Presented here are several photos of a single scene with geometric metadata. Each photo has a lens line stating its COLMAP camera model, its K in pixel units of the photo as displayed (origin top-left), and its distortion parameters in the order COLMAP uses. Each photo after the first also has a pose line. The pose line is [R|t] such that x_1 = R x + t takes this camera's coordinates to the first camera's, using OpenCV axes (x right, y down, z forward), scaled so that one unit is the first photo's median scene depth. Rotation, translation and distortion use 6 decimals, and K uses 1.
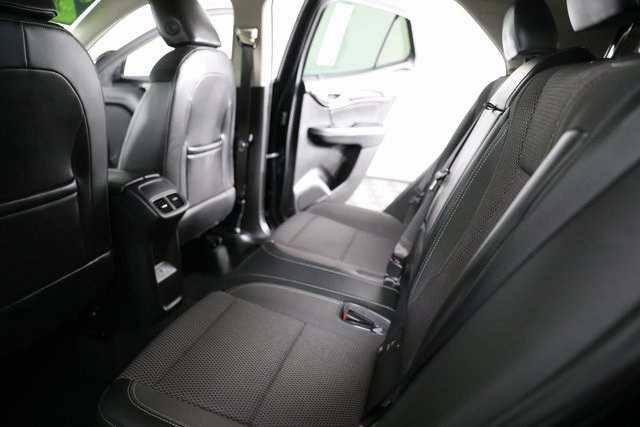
lens RADIAL K [[436.8, 0, 320.0], [0, 436.8, 213.5], [0, 0, 1]] dist [-0.110962, 0.084531]
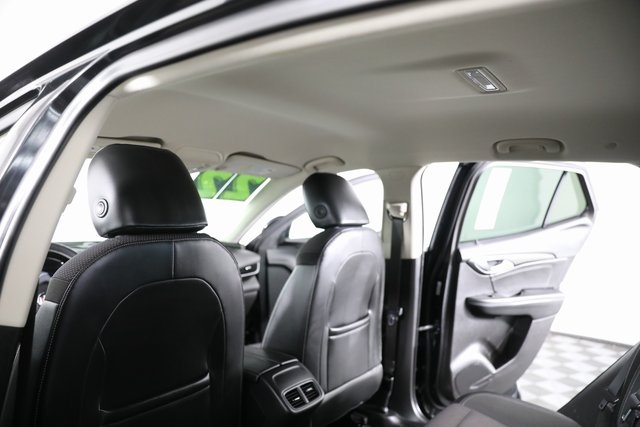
lens RADIAL K [[436.8, 0, 320.0], [0, 436.8, 213.5], [0, 0, 1]] dist [-0.110962, 0.084531]
pose [[0.926047, -0.040280, -0.375252, 0.038398], [-0.074257, 0.955406, -0.285806, -0.095541], [0.370030, 0.292535, 0.881760, 0.046596]]
